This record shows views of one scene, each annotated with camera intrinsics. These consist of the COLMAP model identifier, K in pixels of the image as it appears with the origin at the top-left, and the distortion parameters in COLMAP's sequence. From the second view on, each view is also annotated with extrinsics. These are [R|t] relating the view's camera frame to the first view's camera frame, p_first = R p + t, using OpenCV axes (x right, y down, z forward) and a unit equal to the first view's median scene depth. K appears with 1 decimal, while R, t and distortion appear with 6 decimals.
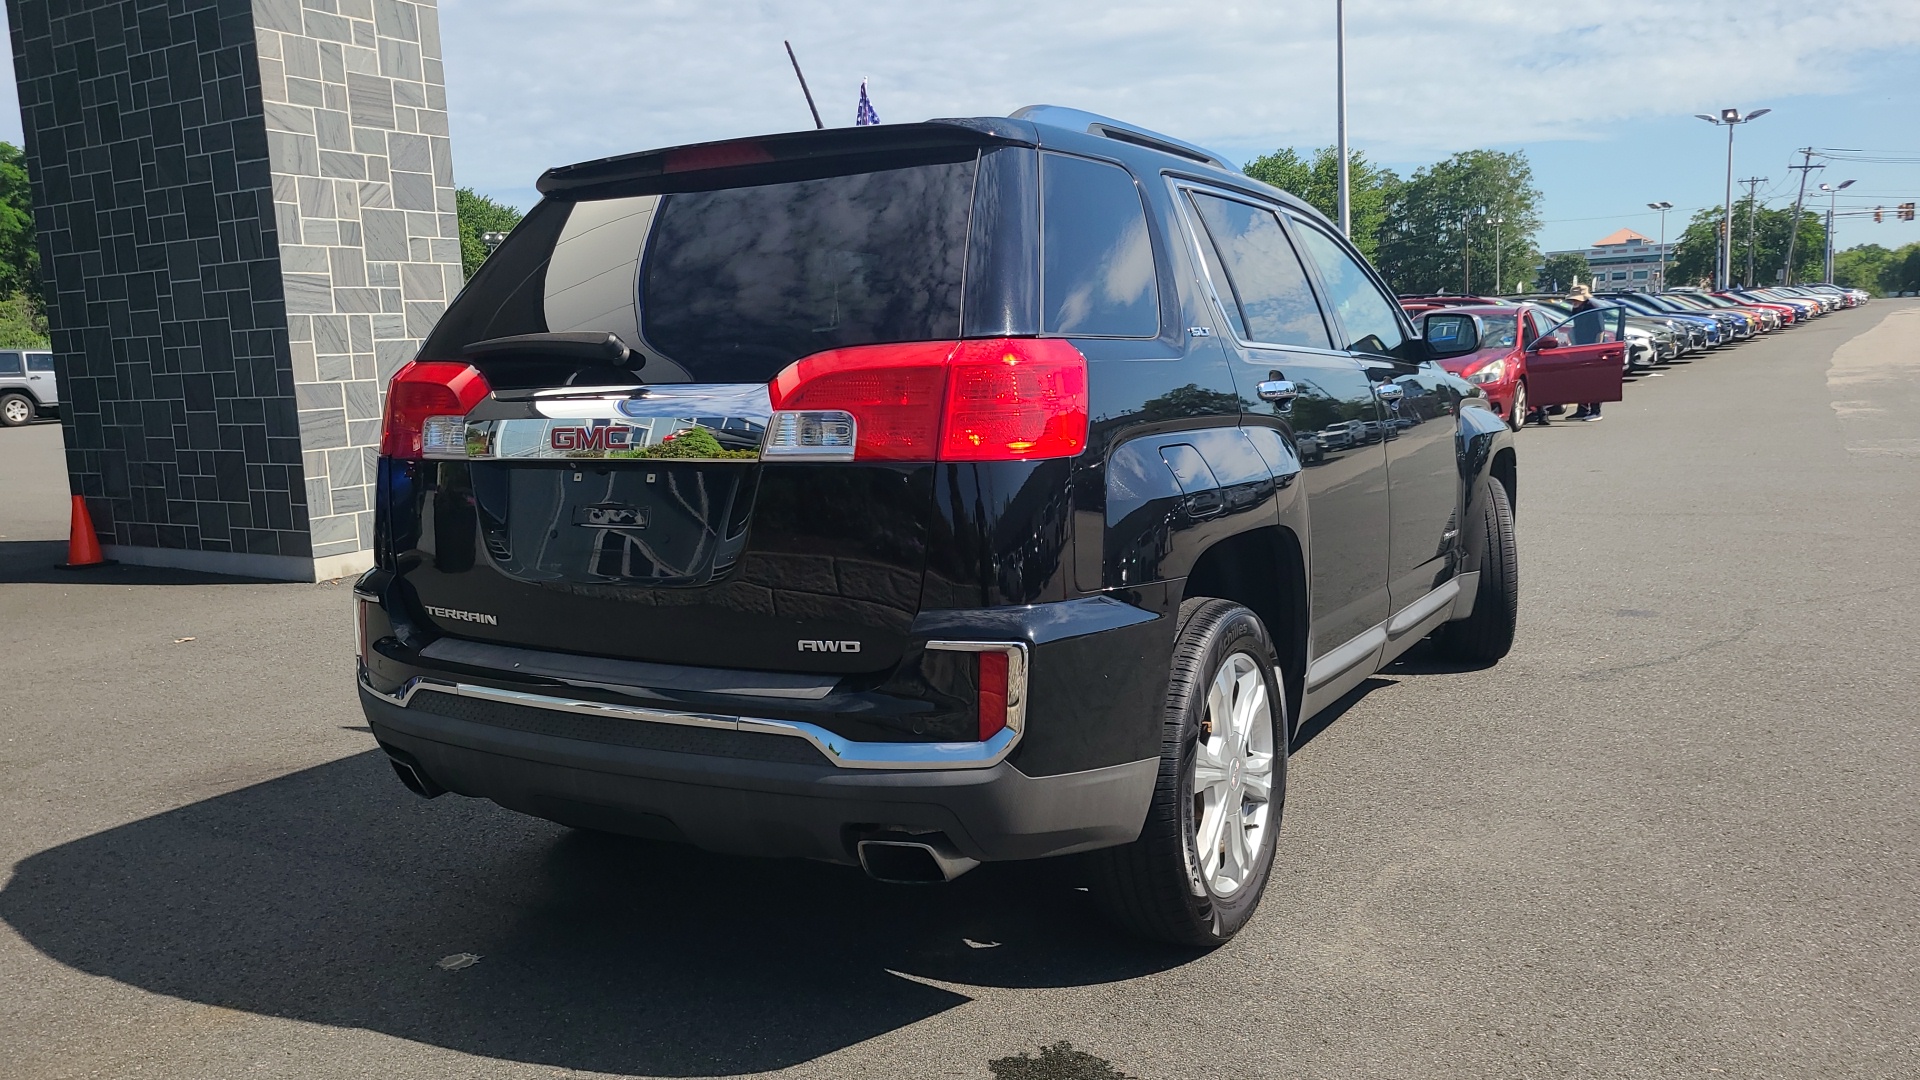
lens RADIAL K [[1472.7, 0, 960.0], [0, 1472.7, 540.0], [0, 0, 1]] dist [0.064562, -0.055940]
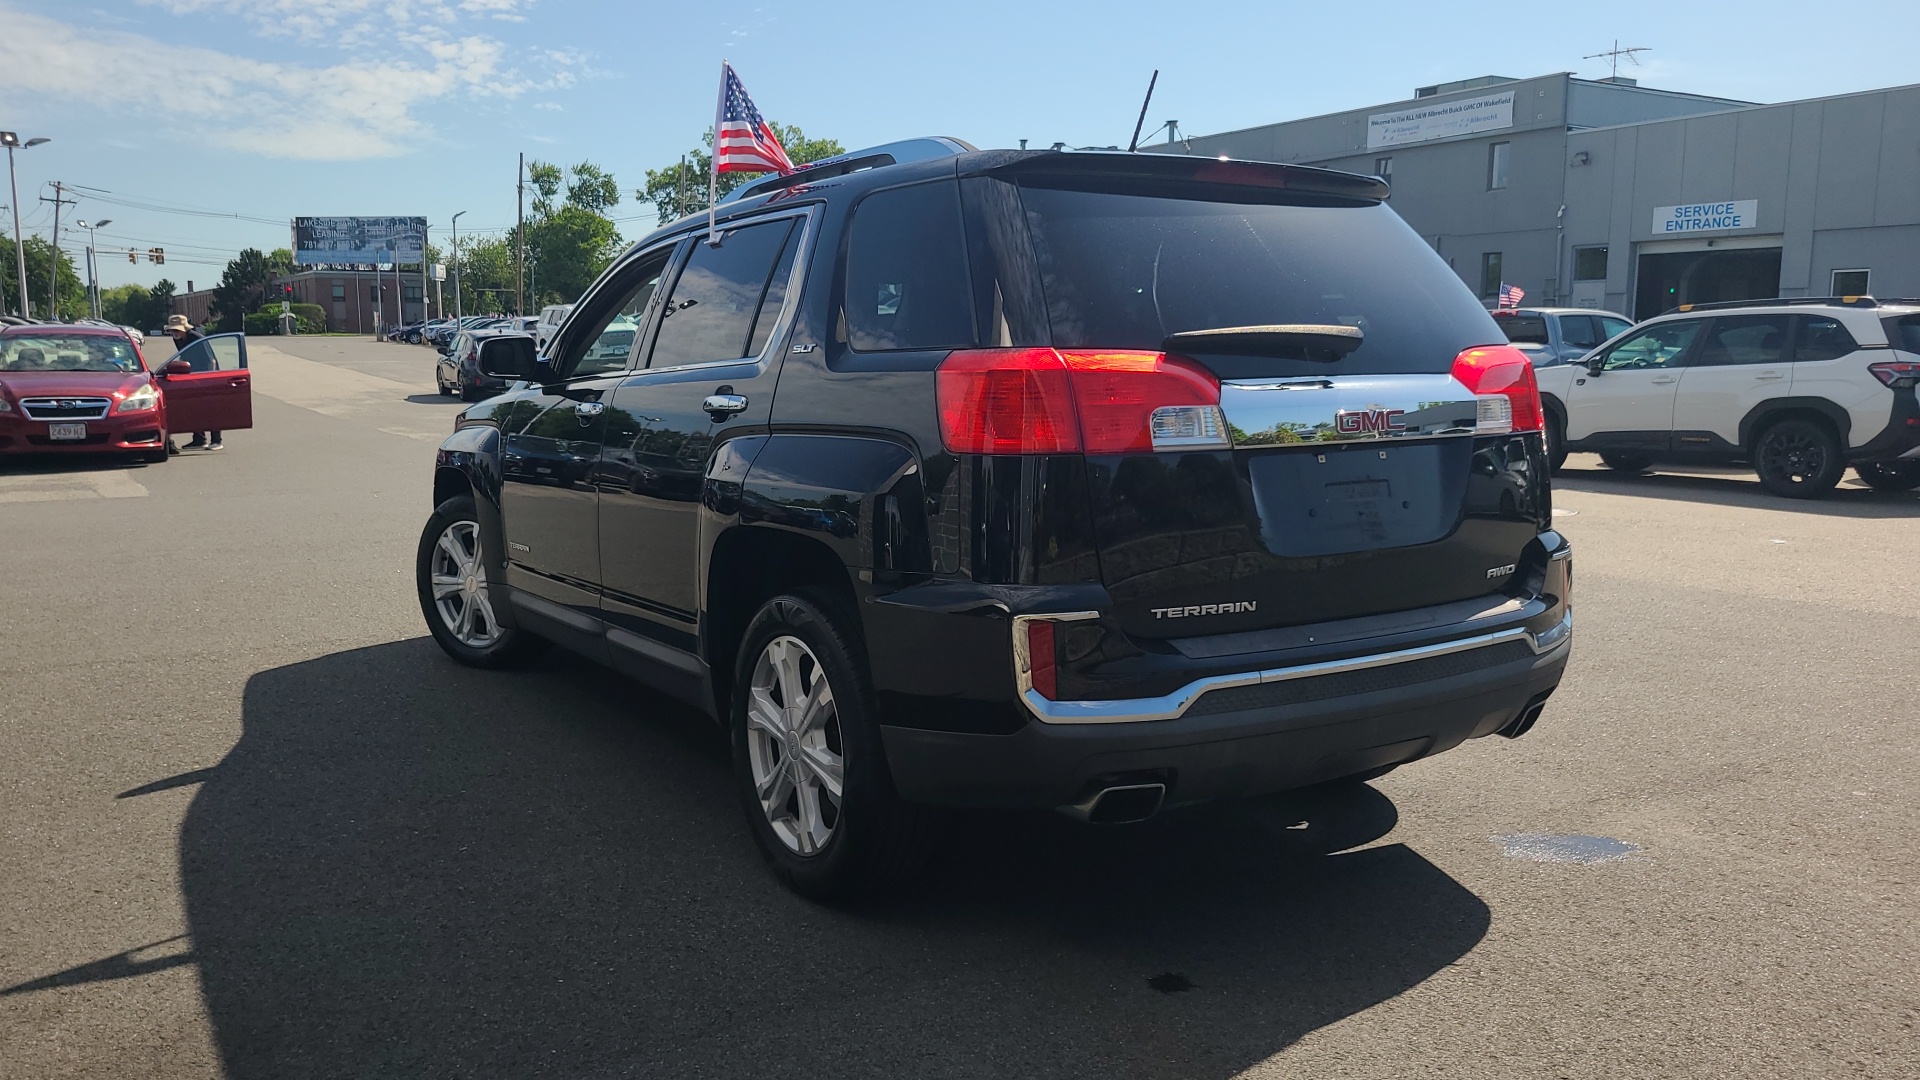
lens RADIAL K [[1471.4, 0, 963.7], [0, 1471.4, 524.9], [0, 0, 1]] dist [0.055616, -0.053529]
pose [[0.426949, -0.067779, 0.901732, -1.220359], [0.099011, 0.994695, 0.027887, -0.045507], [-0.898839, 0.077376, 0.431395, 0.691309]]
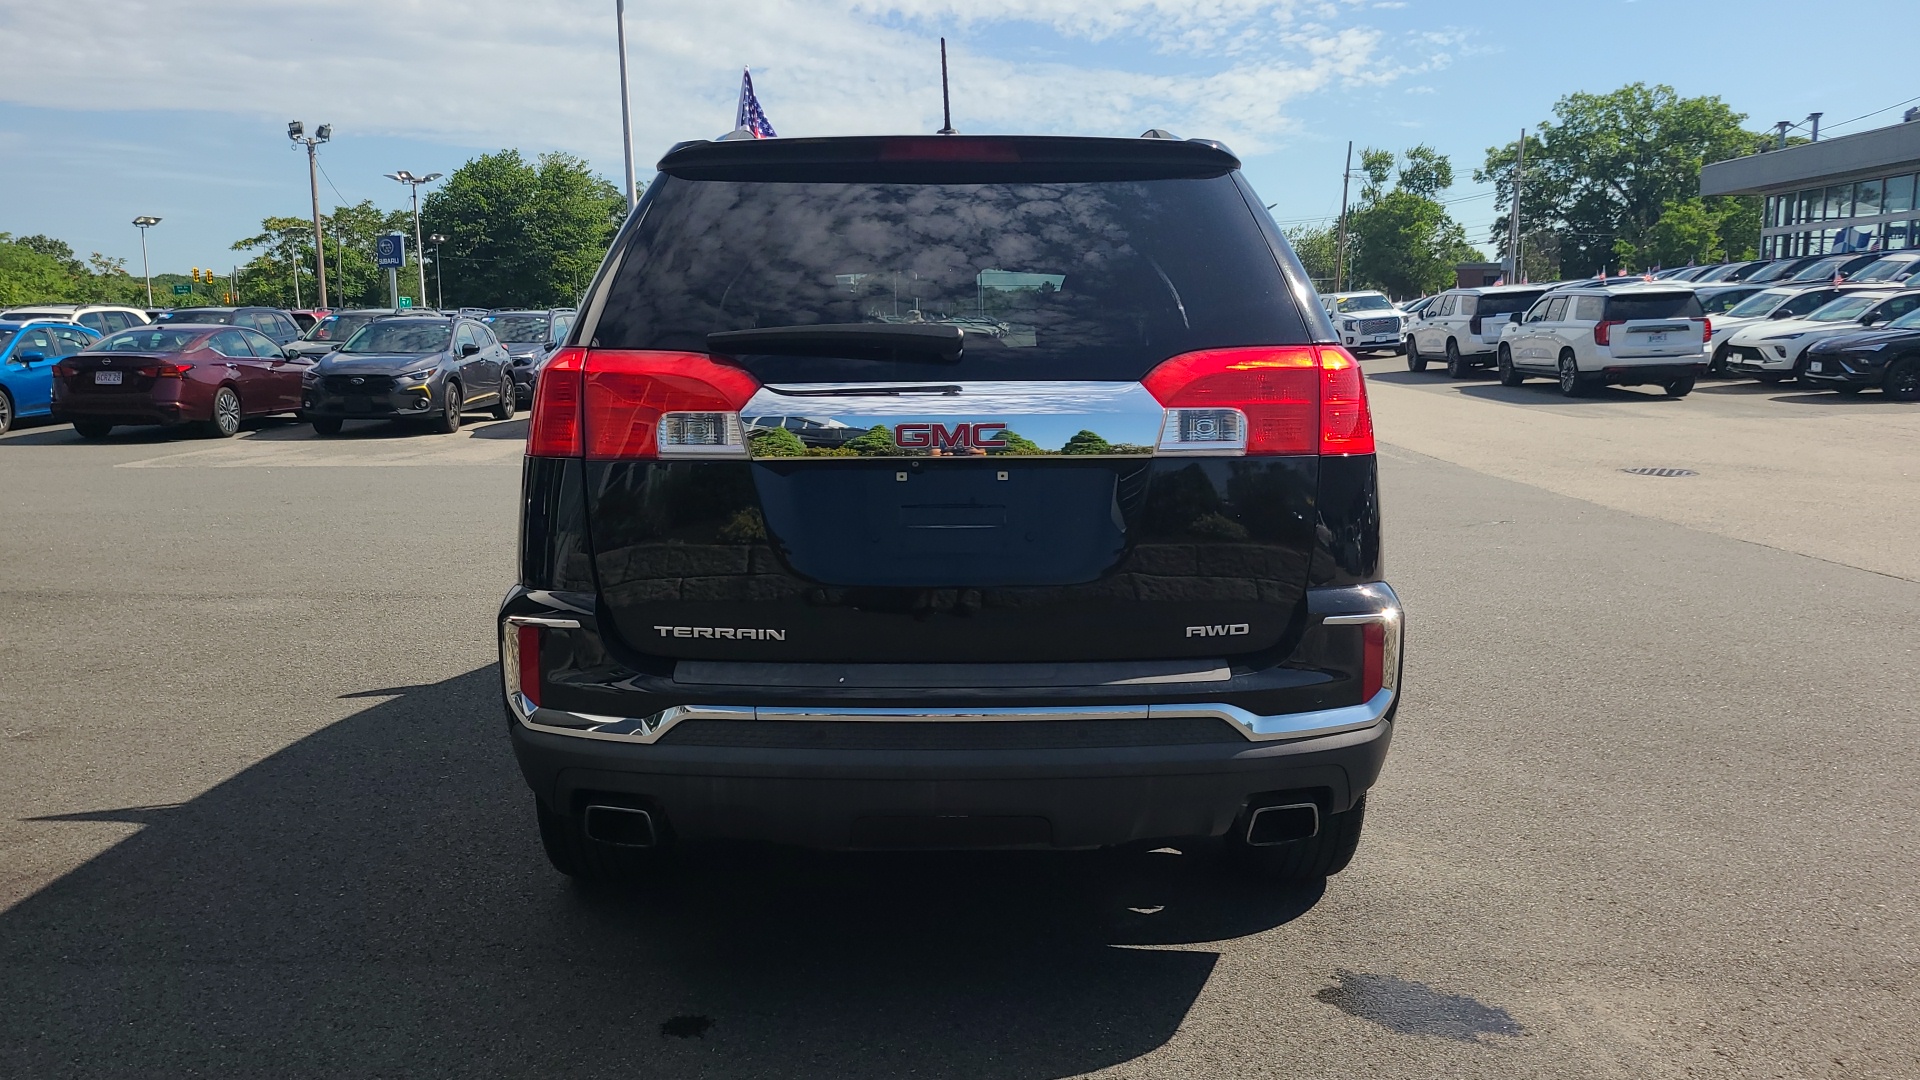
lens RADIAL K [[1471.4, 0, 963.7], [0, 1471.4, 524.9], [0, 0, 1]] dist [0.055616, -0.053529]
pose [[0.851494, -0.030080, 0.523501, -0.646540], [0.037652, 0.999284, -0.003824, -0.005394], [-0.523011, 0.022967, 0.852017, 0.154306]]
